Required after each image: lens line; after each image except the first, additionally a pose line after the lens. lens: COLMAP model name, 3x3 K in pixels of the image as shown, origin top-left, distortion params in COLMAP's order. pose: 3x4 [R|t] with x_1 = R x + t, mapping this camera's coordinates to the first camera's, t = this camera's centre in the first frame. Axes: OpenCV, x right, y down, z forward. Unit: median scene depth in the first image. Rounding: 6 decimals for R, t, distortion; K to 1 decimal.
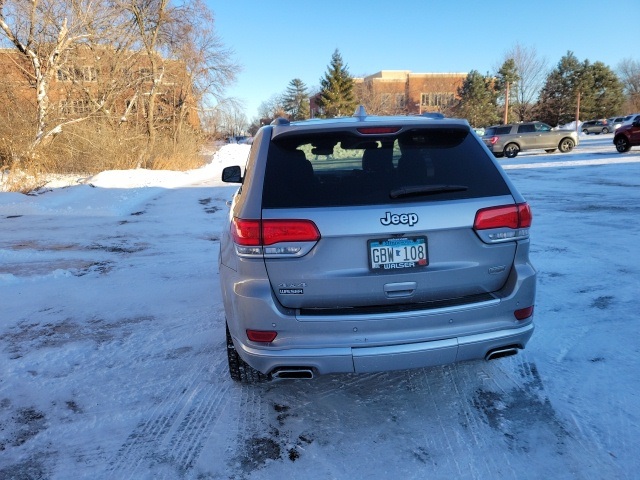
lens RADIAL K [[492.5, 0, 319.8], [0, 492.5, 226.5], [0, 0, 1]] dist [0.058146, -0.038911]
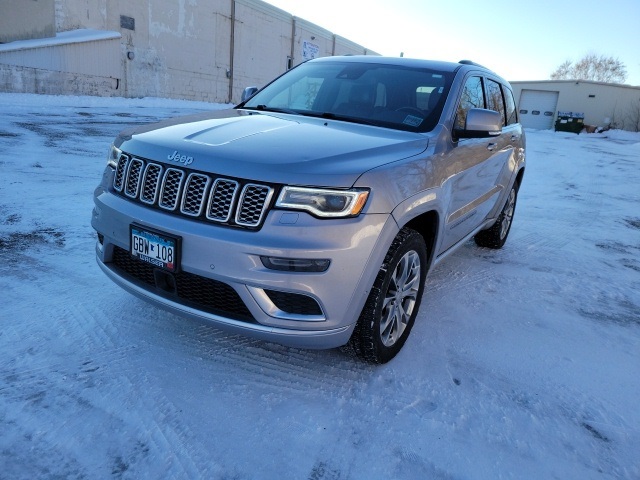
lens RADIAL K [[475.5, 0, 324.4], [0, 475.5, 237.9], [0, 0, 1]] dist [0.060518, -0.039246]
pose [[-0.789314, -0.208032, 0.577673, -0.043727], [0.038752, 0.922096, 0.385015, -0.023748], [-0.612766, 0.326284, -0.719762, 0.177687]]
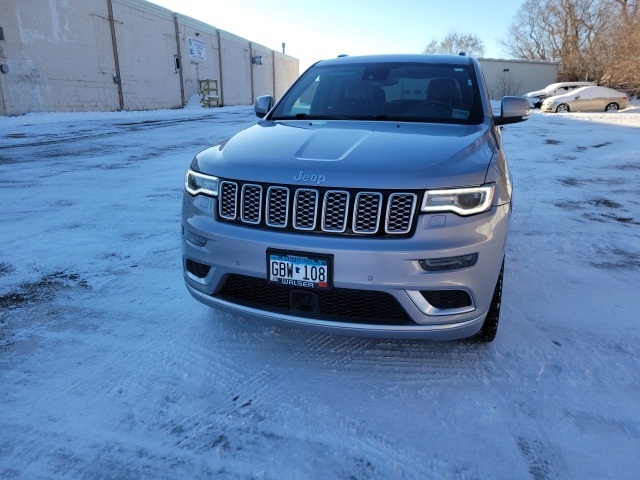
lens RADIAL K [[475.5, 0, 324.4], [0, 475.5, 237.9], [0, 0, 1]] dist [0.060518, -0.039246]
pose [[-0.912608, -0.083043, 0.400312, -0.024048], [0.099459, 0.904641, 0.414406, -0.027448], [-0.396552, 0.418005, -0.817324, 0.190535]]
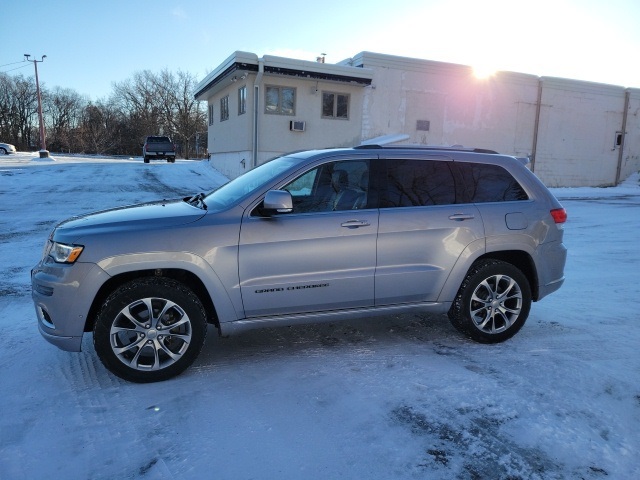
lens RADIAL K [[478.4, 0, 330.7], [0, 478.4, 239.7], [0, 0, 1]] dist [0.057689, -0.036380]
pose [[-0.194054, -0.122524, 0.973309, -0.095269], [0.149973, 0.976801, 0.152865, -0.016639], [-0.969459, 0.175634, -0.171177, 0.117831]]
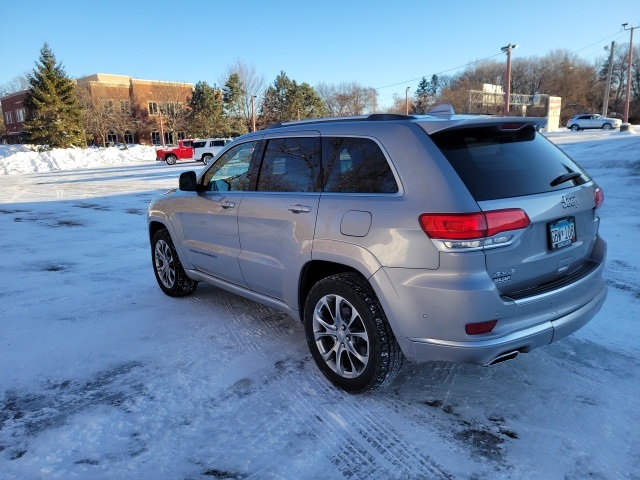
lens RADIAL K [[491.3, 0, 320.0], [0, 491.3, 240.0], [0, 0, 1]] dist [0.061722, -0.040714]
pose [[0.847865, -0.098694, 0.520946, -0.048983], [0.095755, 0.994870, 0.032633, -0.001125], [-0.521495, 0.022215, 0.852965, 0.016484]]
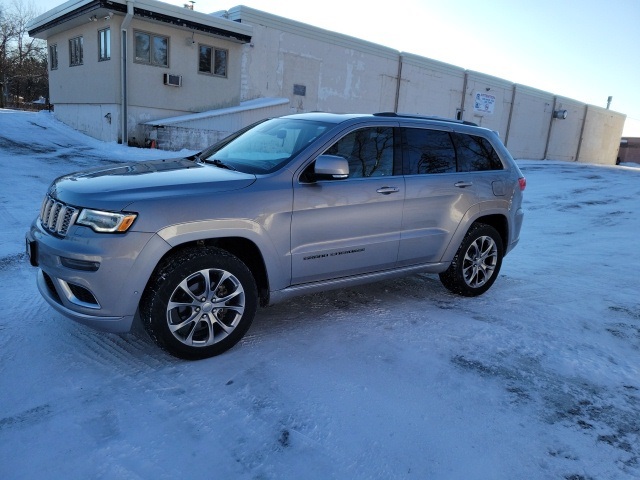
lens RADIAL K [[474.8, 0, 330.5], [0, 474.8, 243.5], [0, 0, 1]] dist [0.058399, -0.038400]
pose [[-0.491228, -0.192624, 0.849465, -0.084448], [0.095396, 0.957477, 0.272282, -0.020915], [-0.865792, 0.214788, -0.451963, 0.147787]]
